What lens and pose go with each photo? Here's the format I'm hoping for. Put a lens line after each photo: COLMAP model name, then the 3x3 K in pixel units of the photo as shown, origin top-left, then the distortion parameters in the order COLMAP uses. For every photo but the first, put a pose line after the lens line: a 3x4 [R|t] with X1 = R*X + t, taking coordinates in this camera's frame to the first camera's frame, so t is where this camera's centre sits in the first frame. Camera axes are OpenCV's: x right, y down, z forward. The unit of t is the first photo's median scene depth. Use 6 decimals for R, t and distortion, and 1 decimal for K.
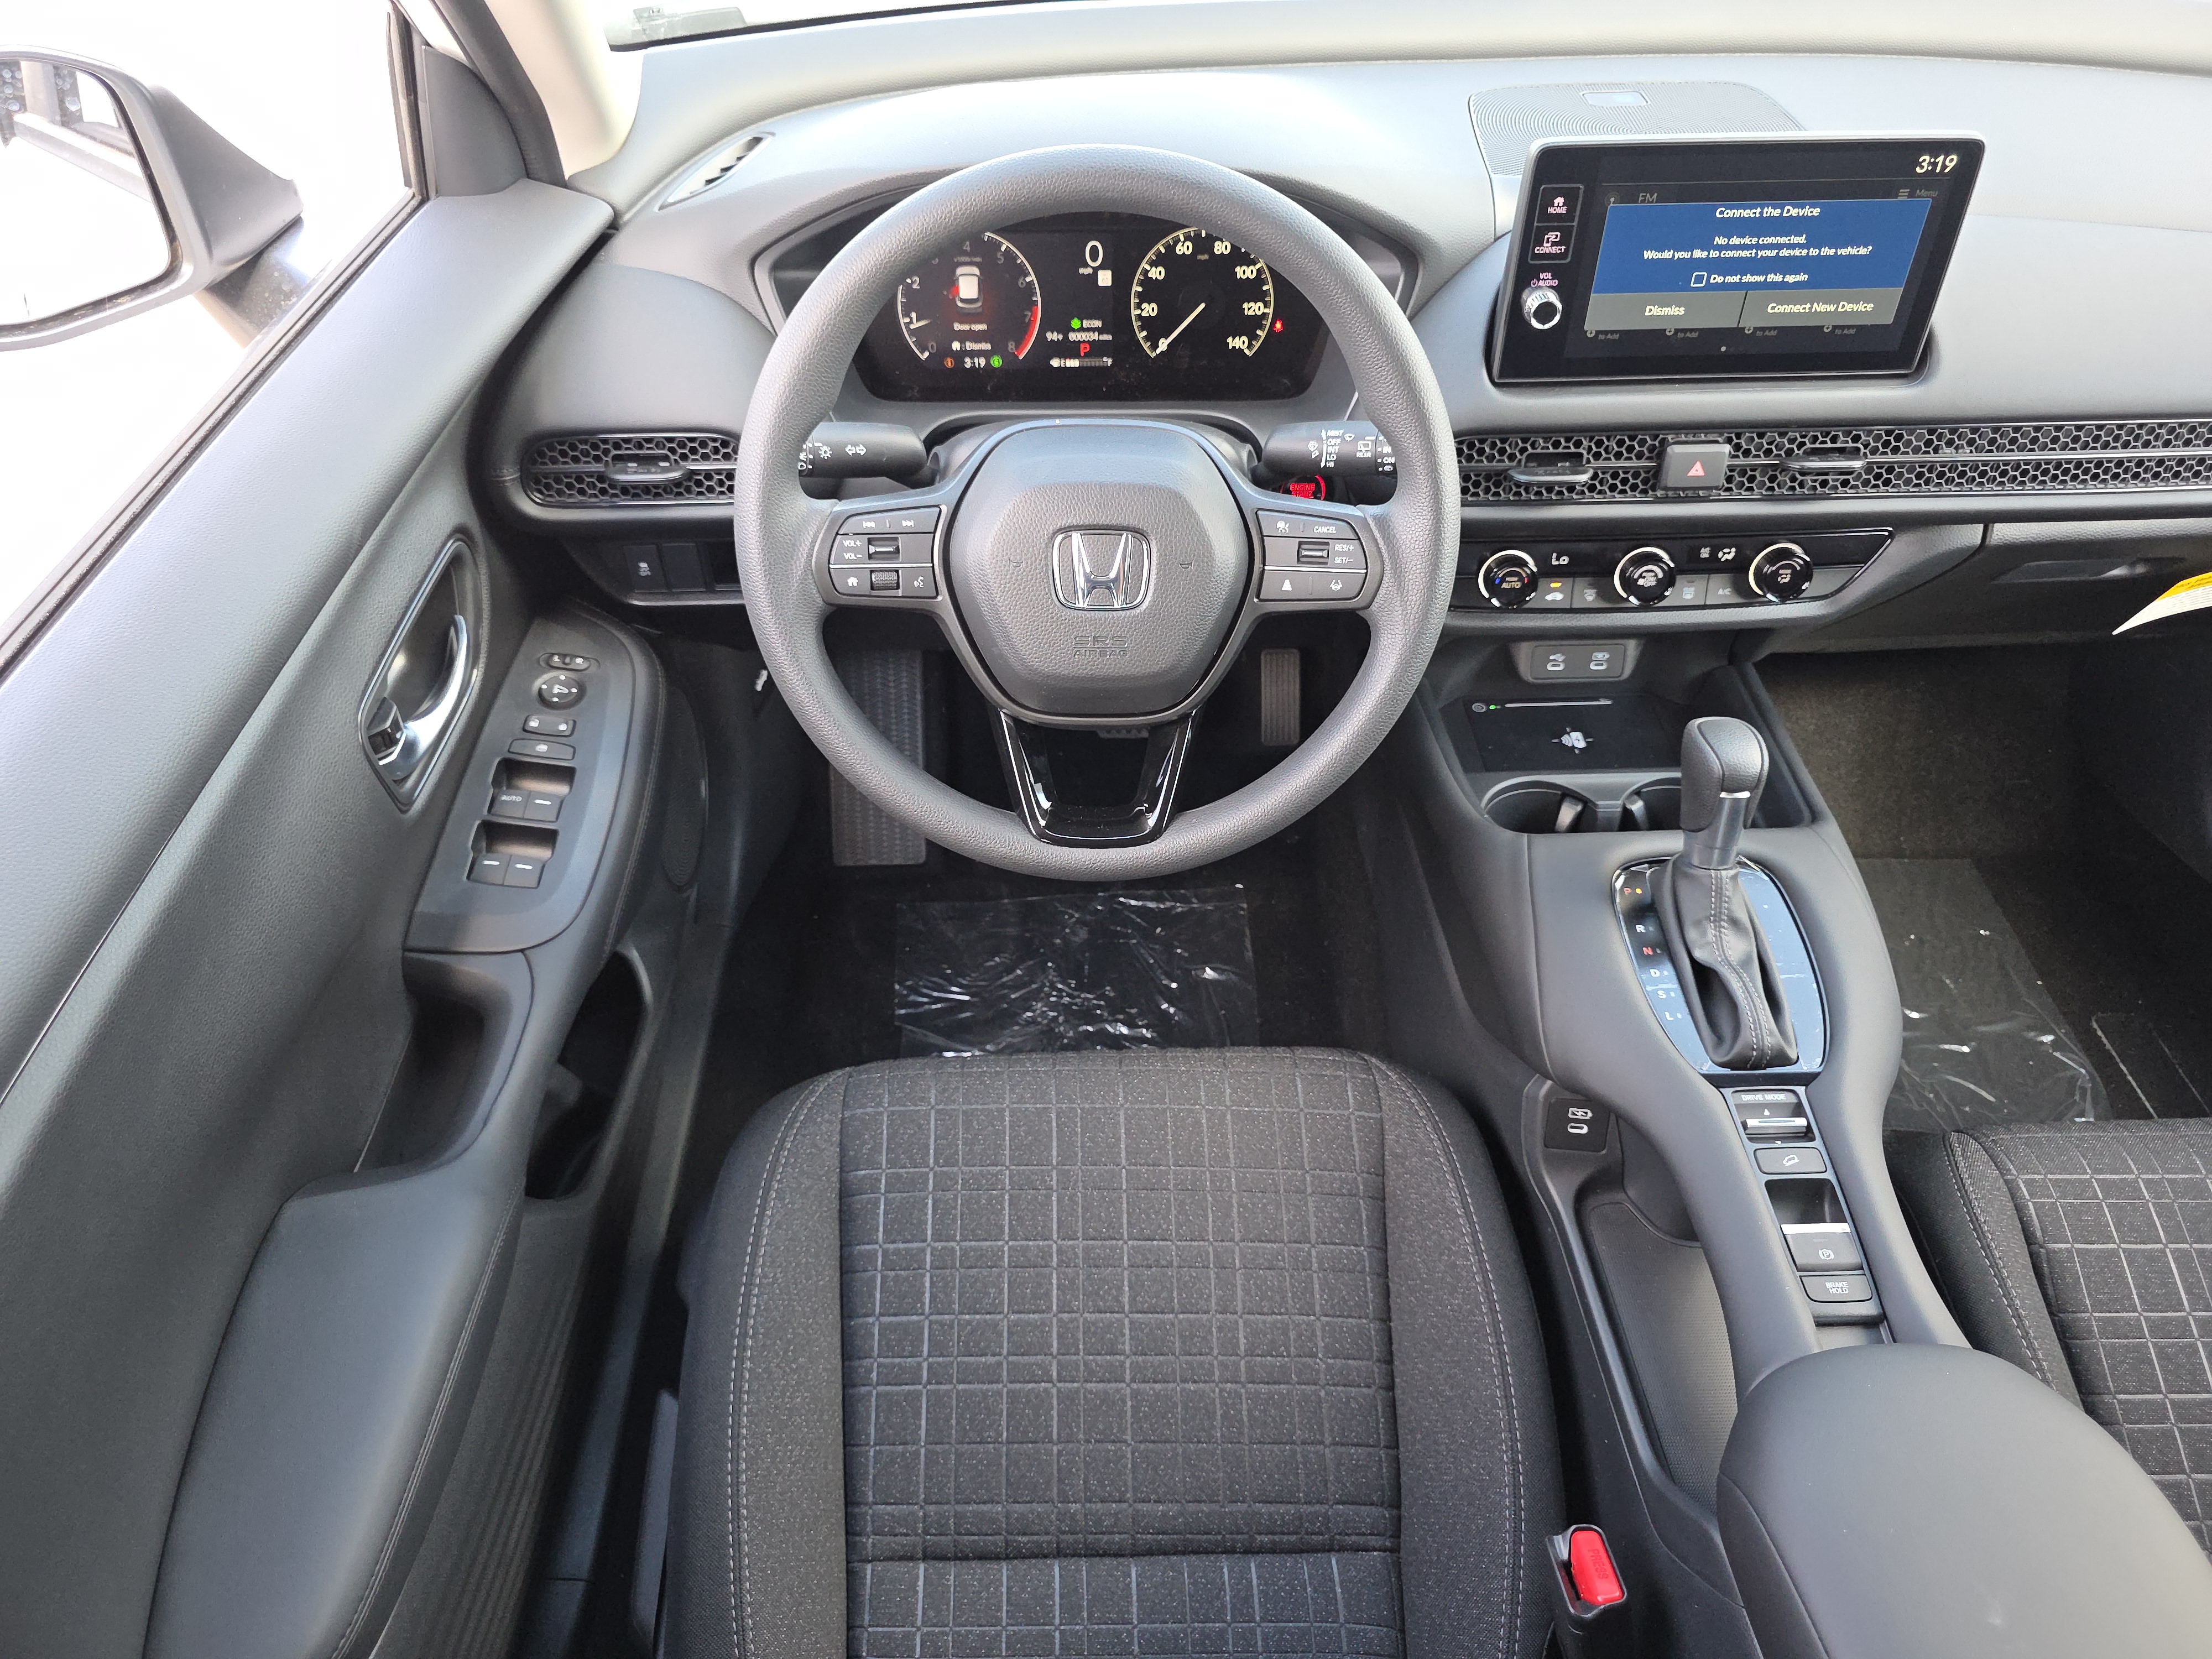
lens RADIAL K [[1555.9, 0, 1111.8], [0, 1555.9, 836.6], [0, 0, 1]] dist [0.055323, -0.040137]
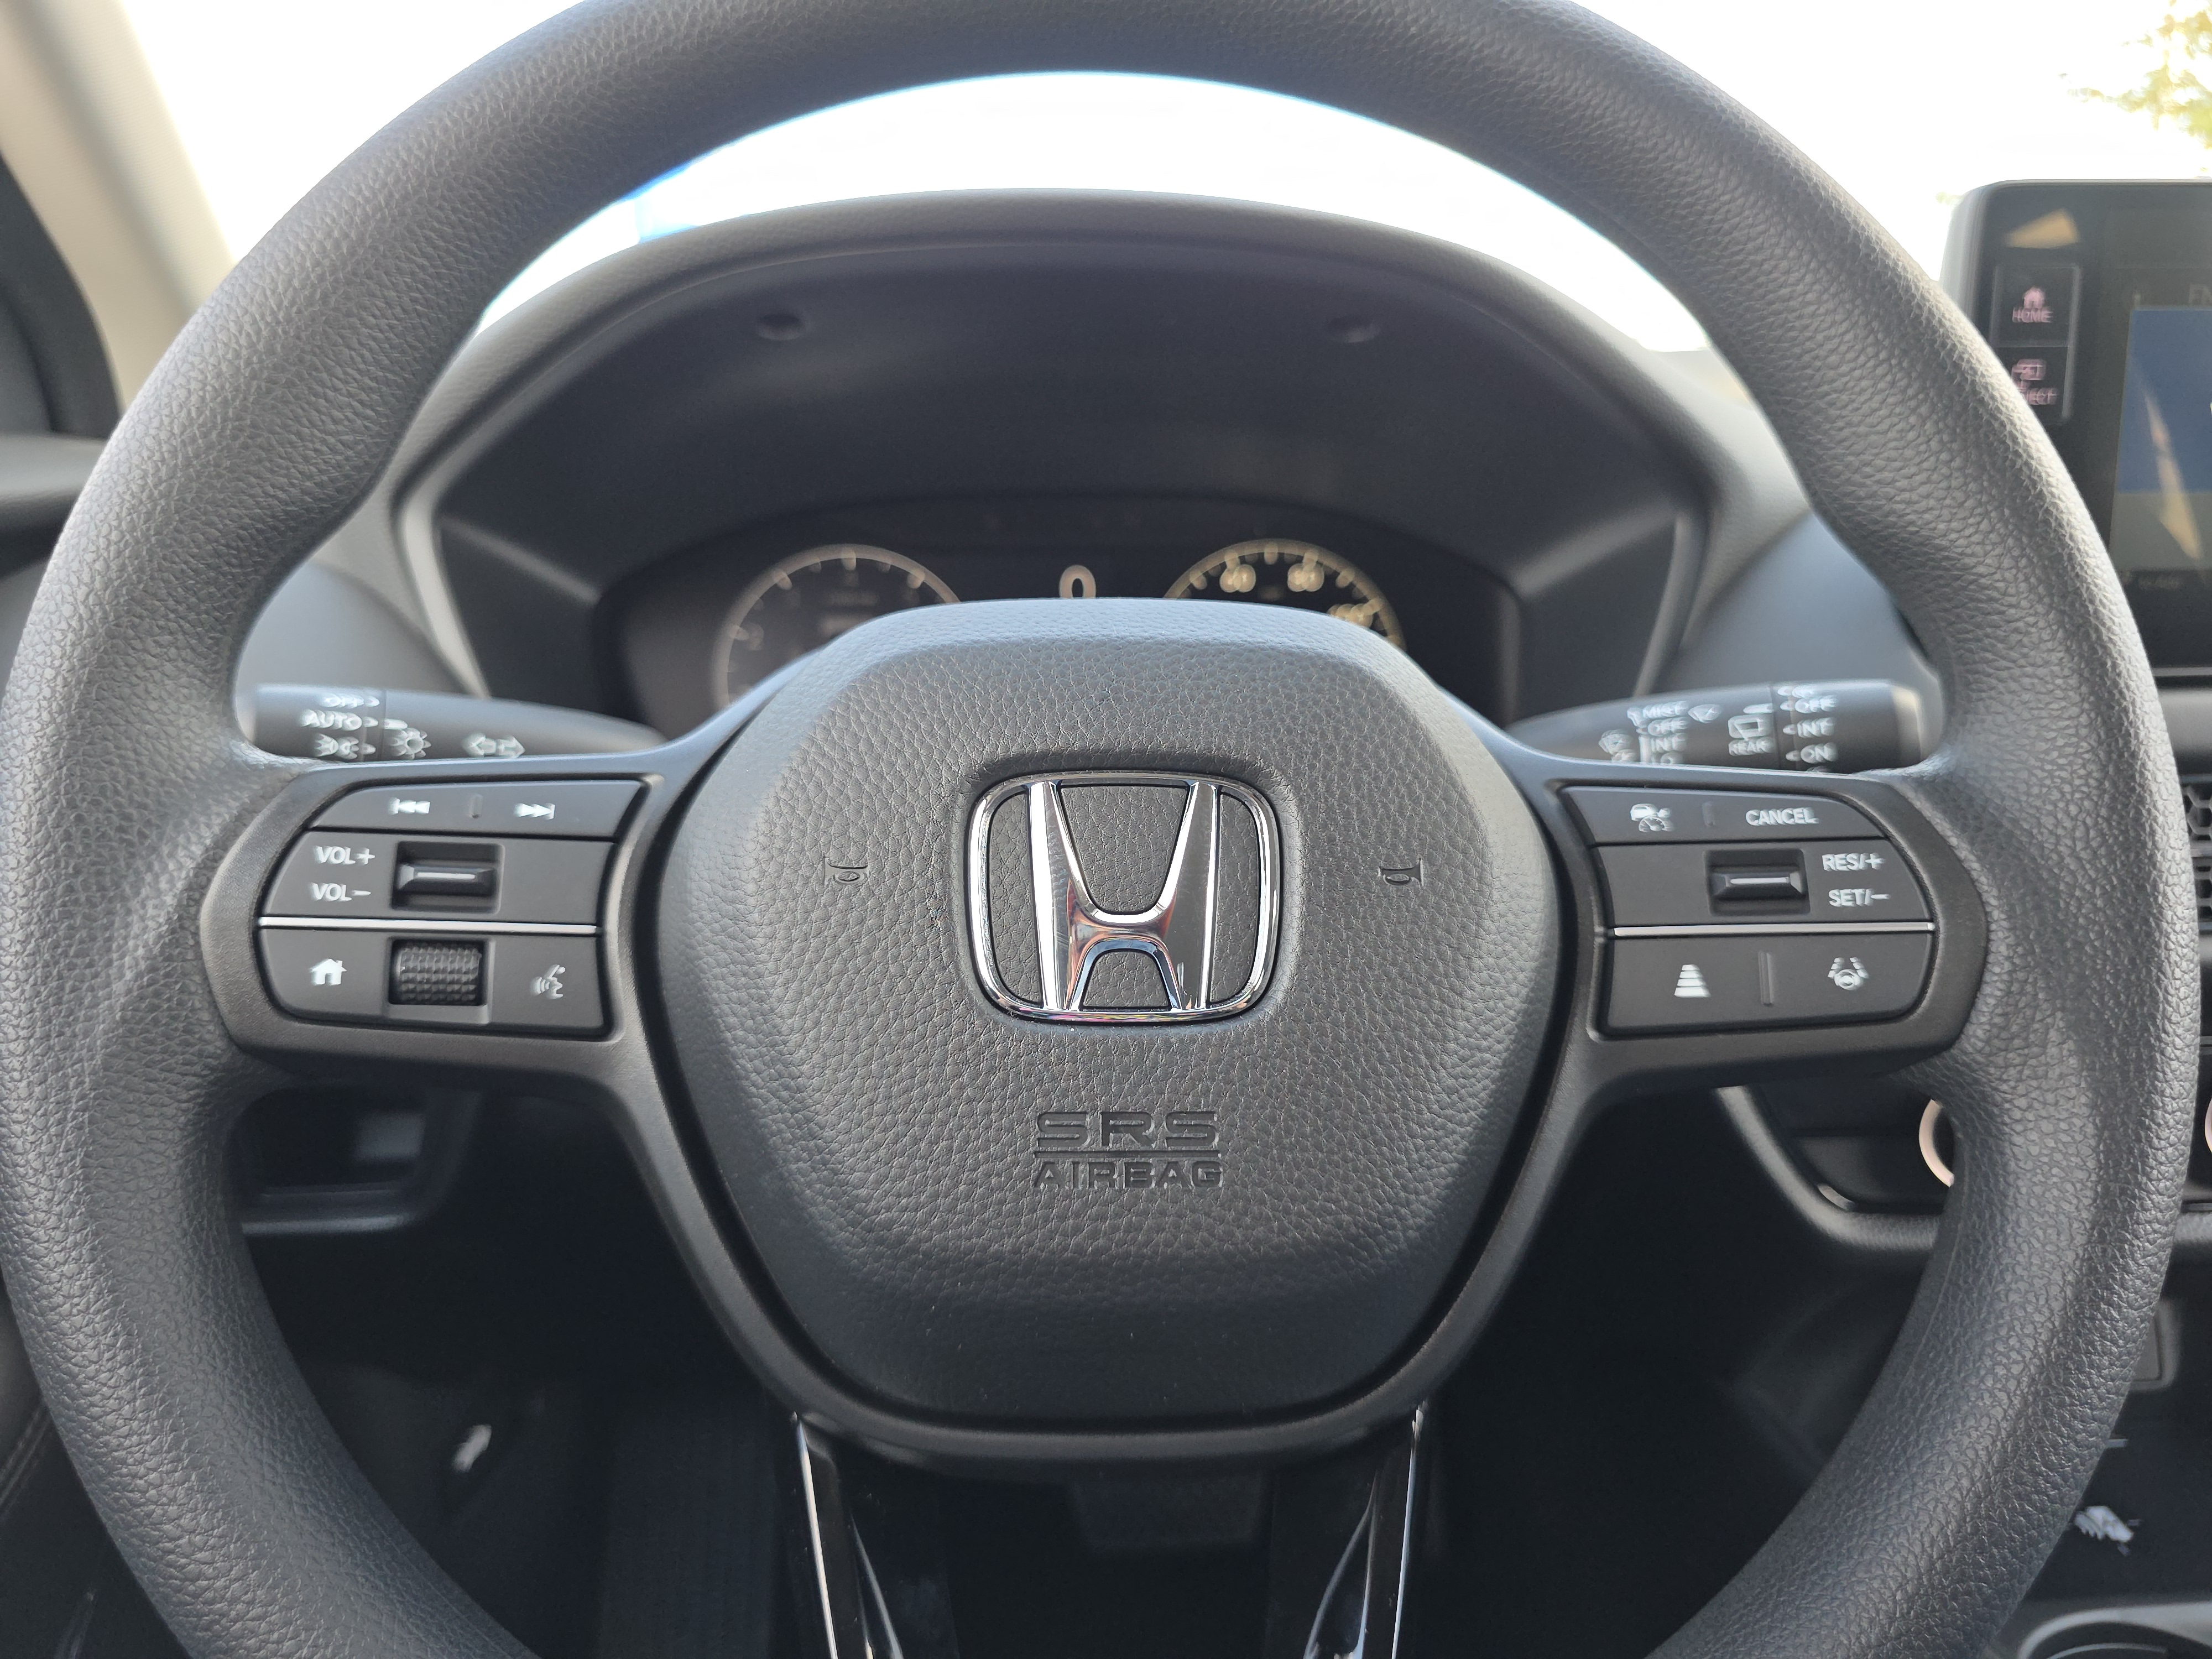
lens RADIAL K [[1568.1, 0, 1106.0], [0, 1568.1, 829.5], [0, 0, 1]] dist [0.005230, 0.001786]
pose [[0.999782, -0.013611, 0.015833, -0.012598], [0.019533, 0.877596, -0.479004, -0.029647], [-0.007375, 0.479208, 0.877670, 0.602154]]
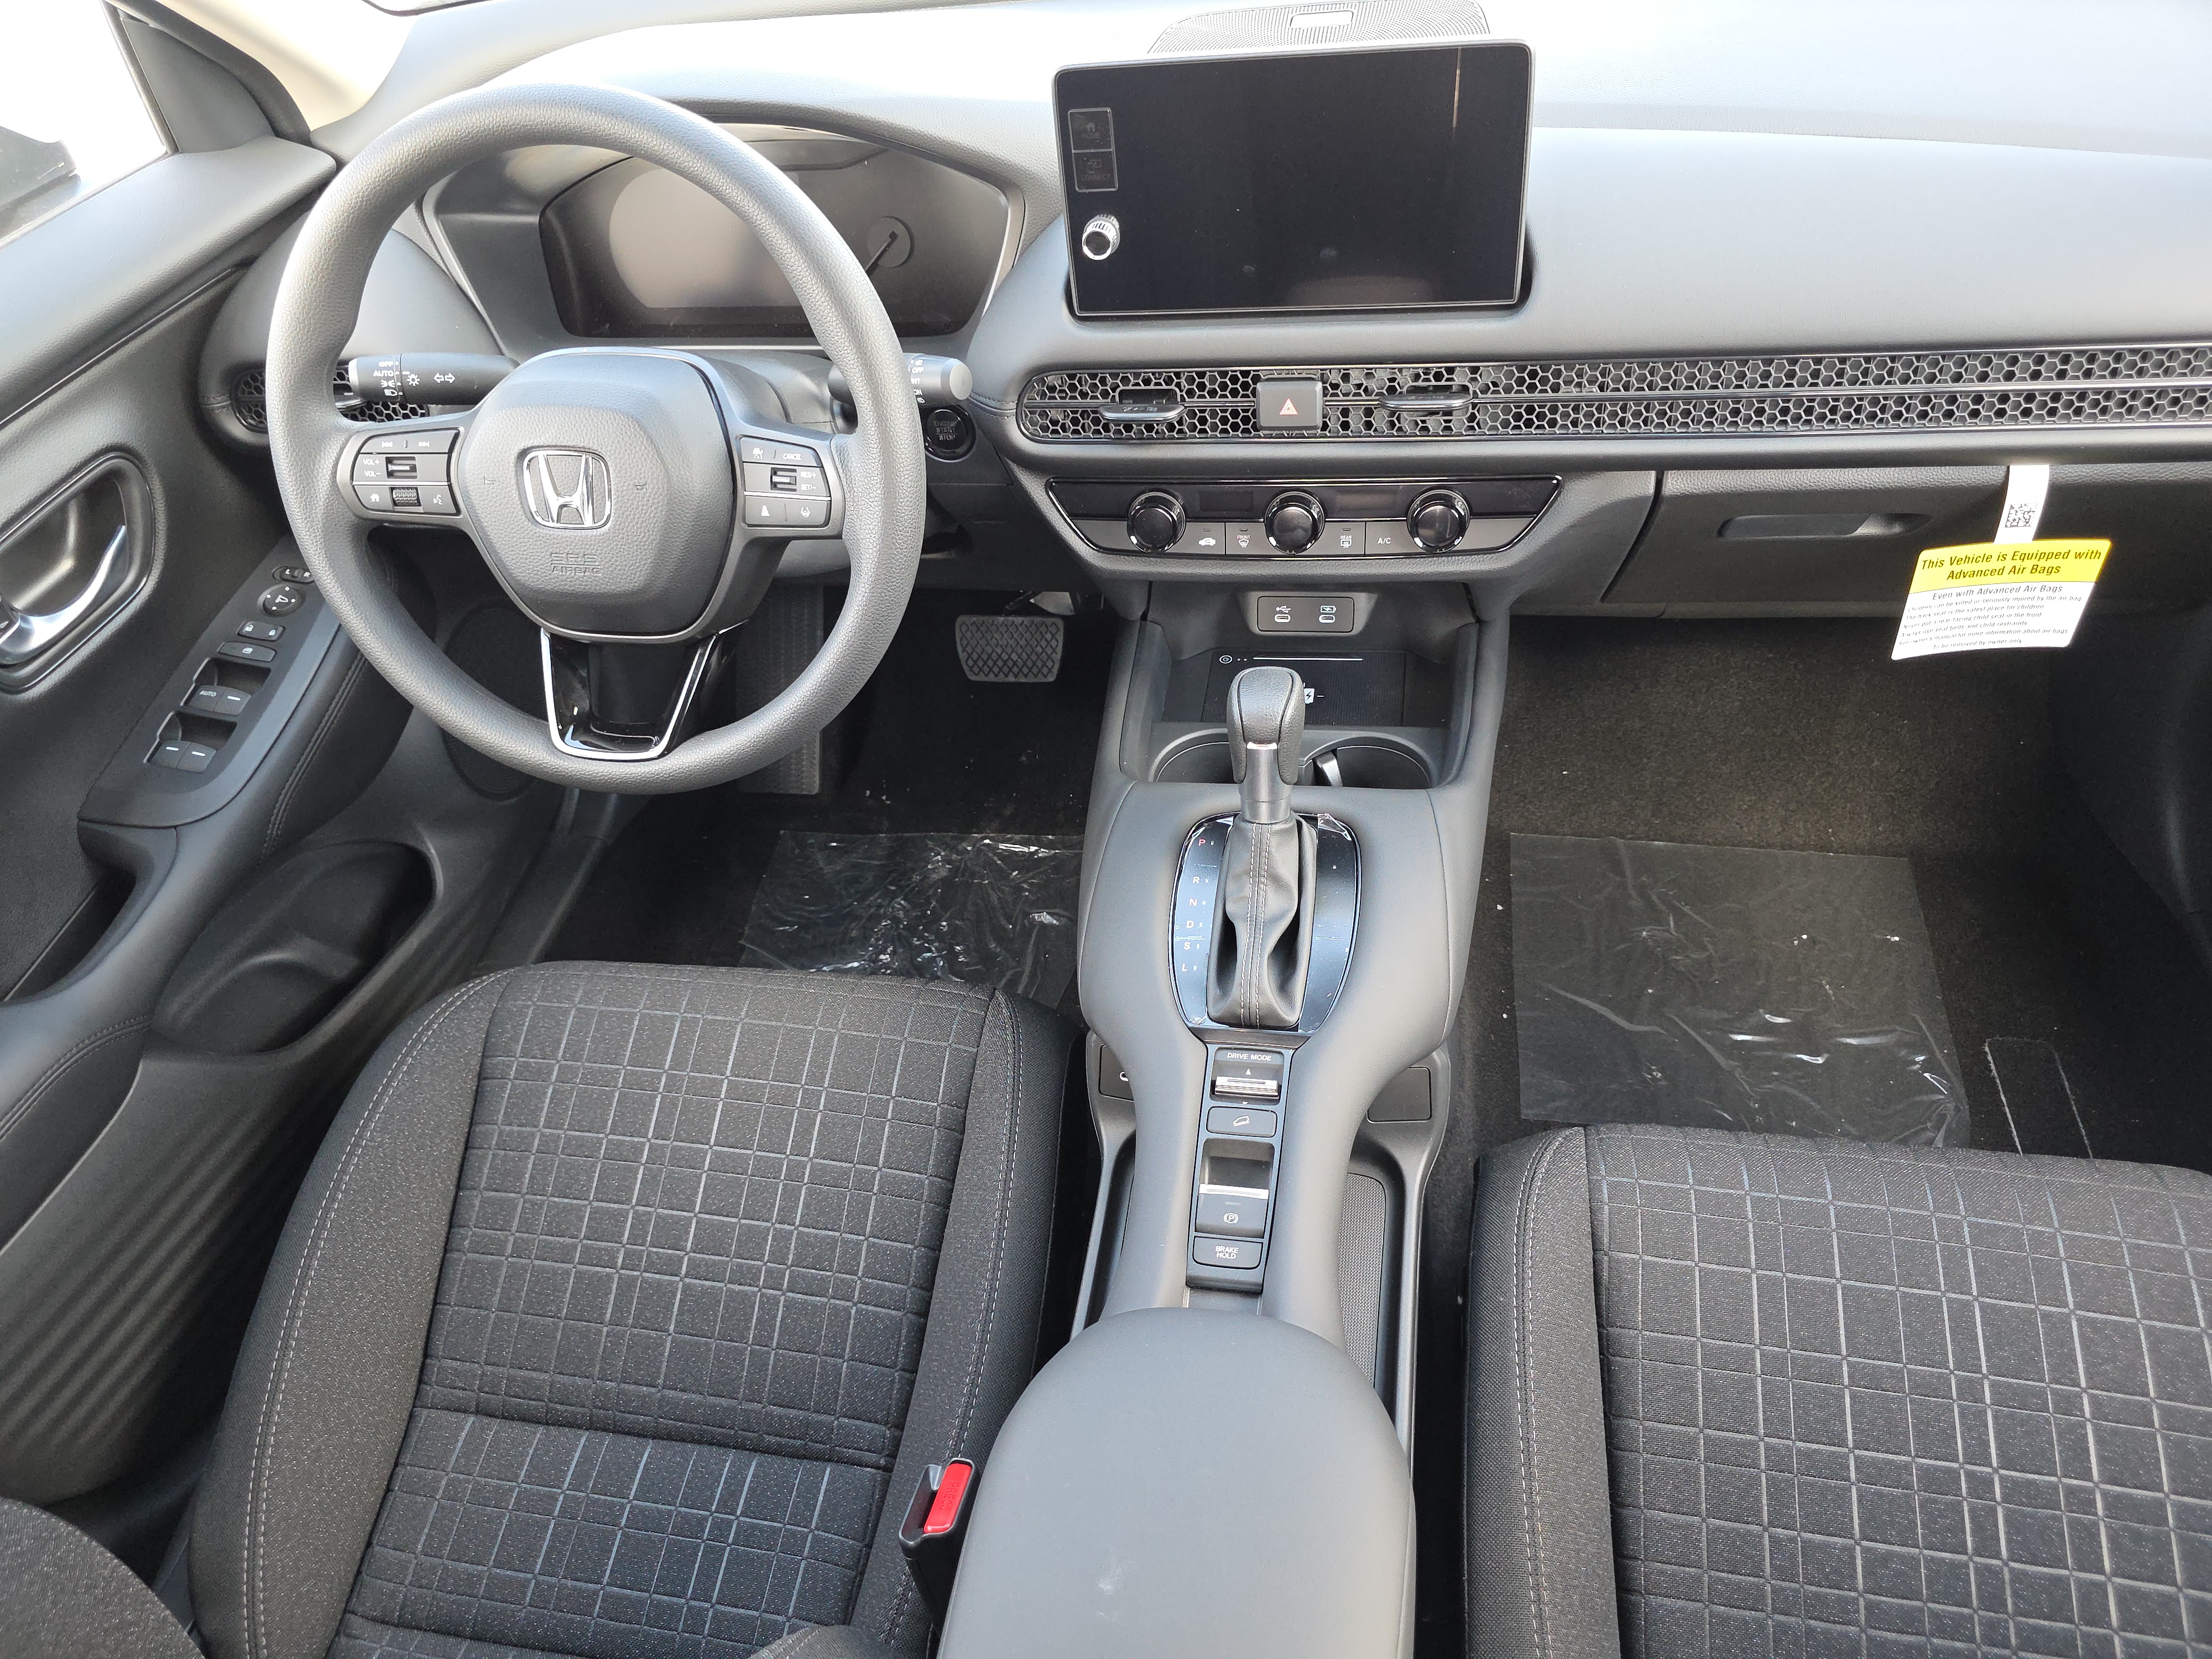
lens RADIAL K [[1538.7, 0, 1117.3], [0, 1538.7, 832.8], [0, 0, 1]] dist [0.063224, -0.049390]
pose [[0.973543, 0.063961, -0.219371, 0.495003], [-0.060201, 0.997903, 0.023788, 0.009227], [0.220432, -0.009952, 0.975351, 0.052437]]
